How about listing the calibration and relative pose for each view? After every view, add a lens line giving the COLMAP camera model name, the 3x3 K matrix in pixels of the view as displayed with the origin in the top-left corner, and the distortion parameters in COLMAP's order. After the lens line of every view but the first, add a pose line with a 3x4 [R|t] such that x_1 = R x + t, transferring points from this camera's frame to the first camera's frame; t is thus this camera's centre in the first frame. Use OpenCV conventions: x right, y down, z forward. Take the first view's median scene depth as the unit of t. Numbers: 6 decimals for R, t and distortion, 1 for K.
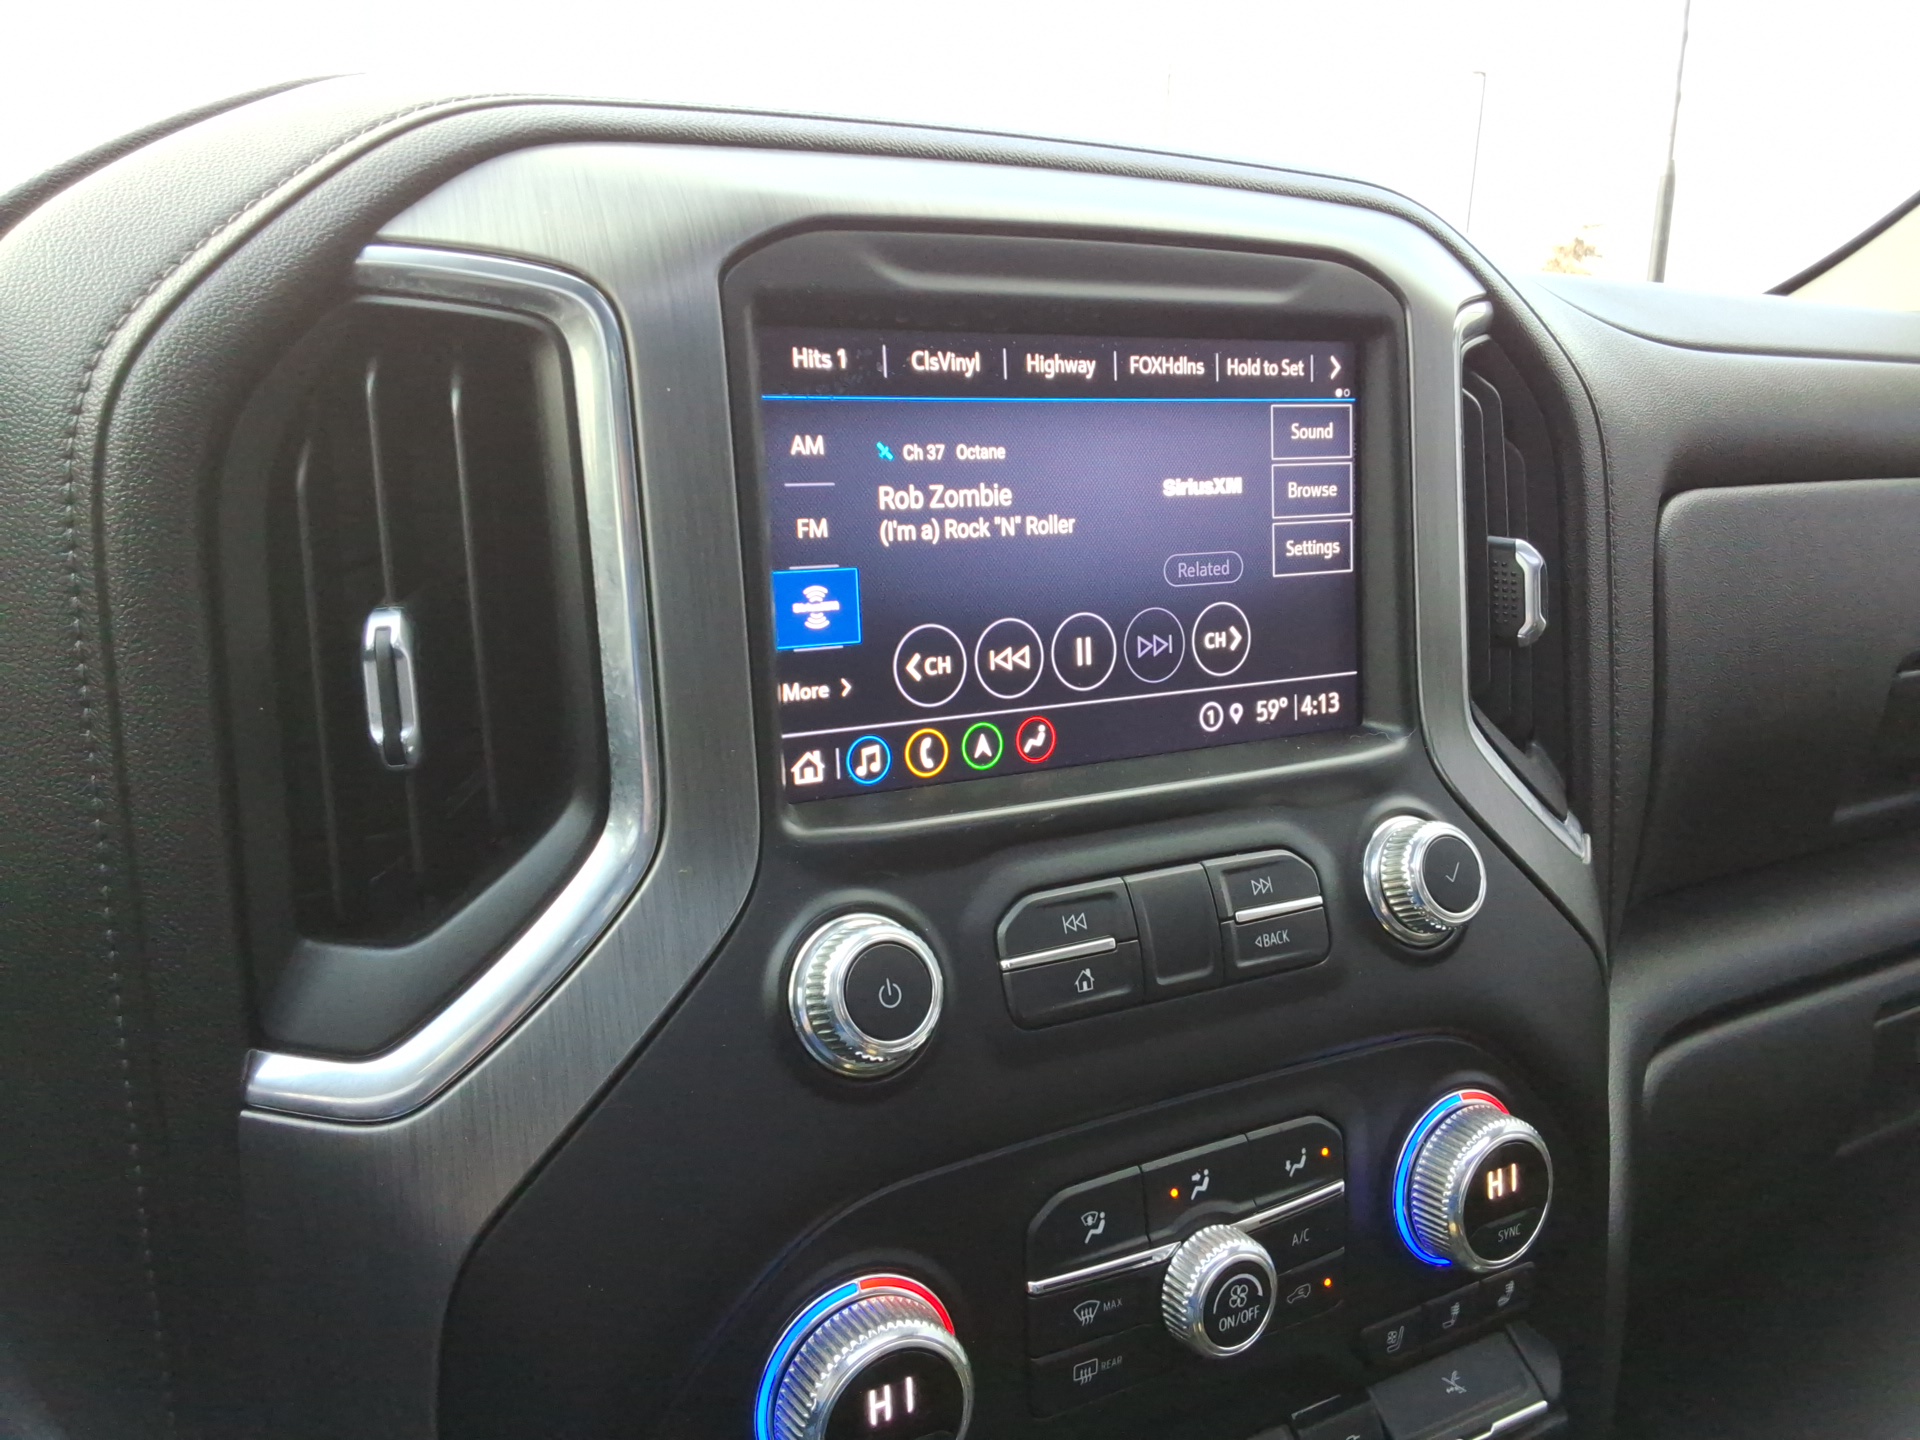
lens RADIAL K [[1531.7, 0, 971.9], [0, 1531.7, 690.6], [0, 0, 1]] dist [0.128358, -0.196558]
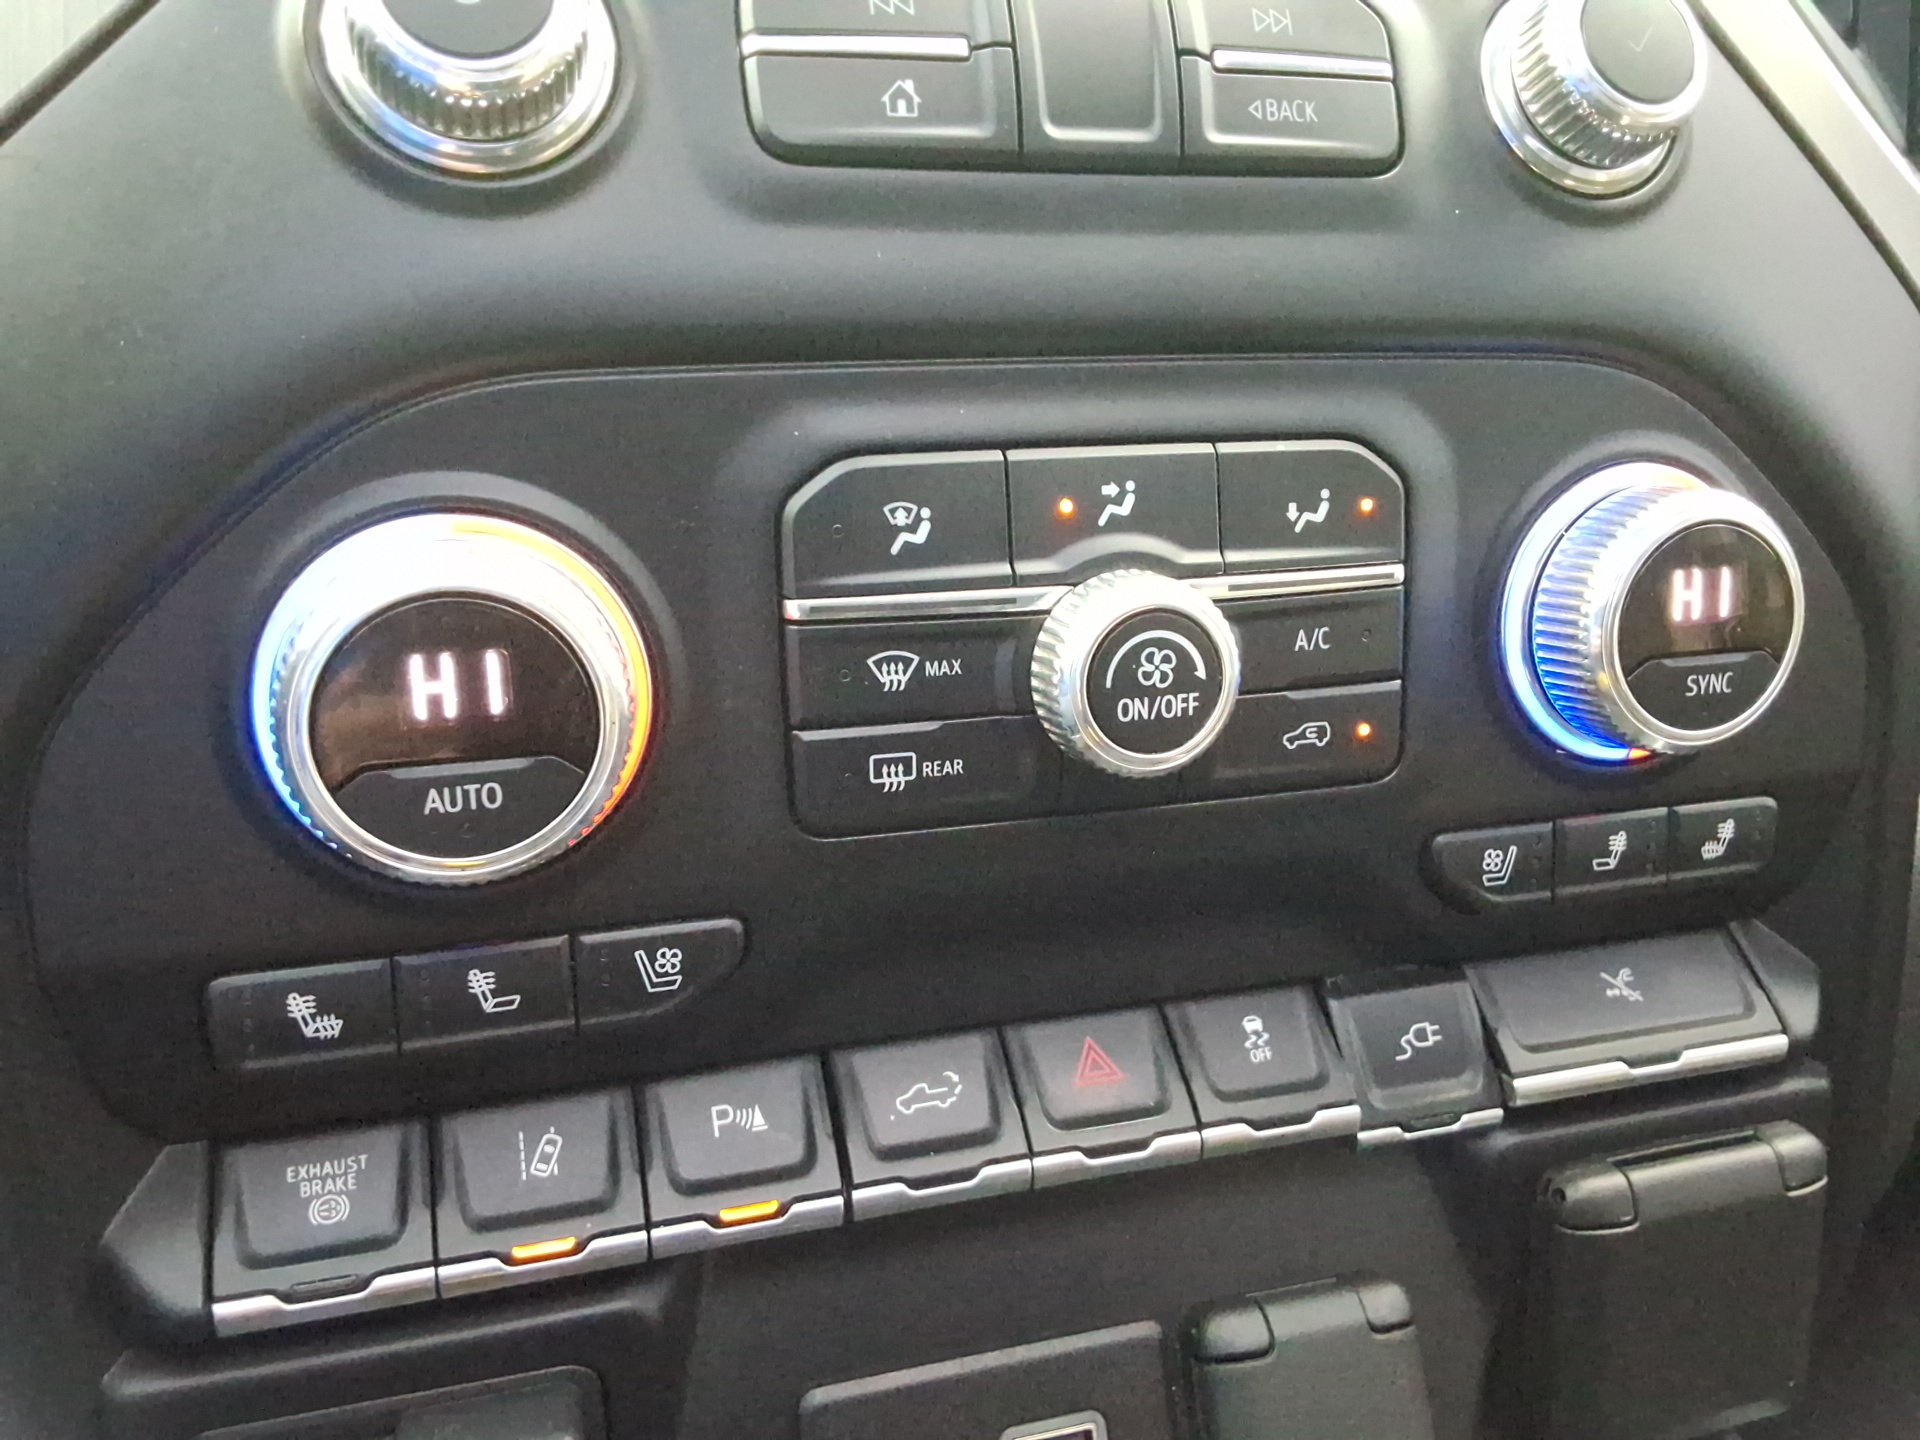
lens RADIAL K [[1531.7, 0, 971.9], [0, 1531.7, 690.6], [0, 0, 1]] dist [0.128358, -0.196558]
pose [[0.973793, 0.044019, -0.223136, 0.229891], [-0.032314, 0.997917, 0.055841, 0.362767], [0.225129, -0.047167, 0.973187, 0.415179]]
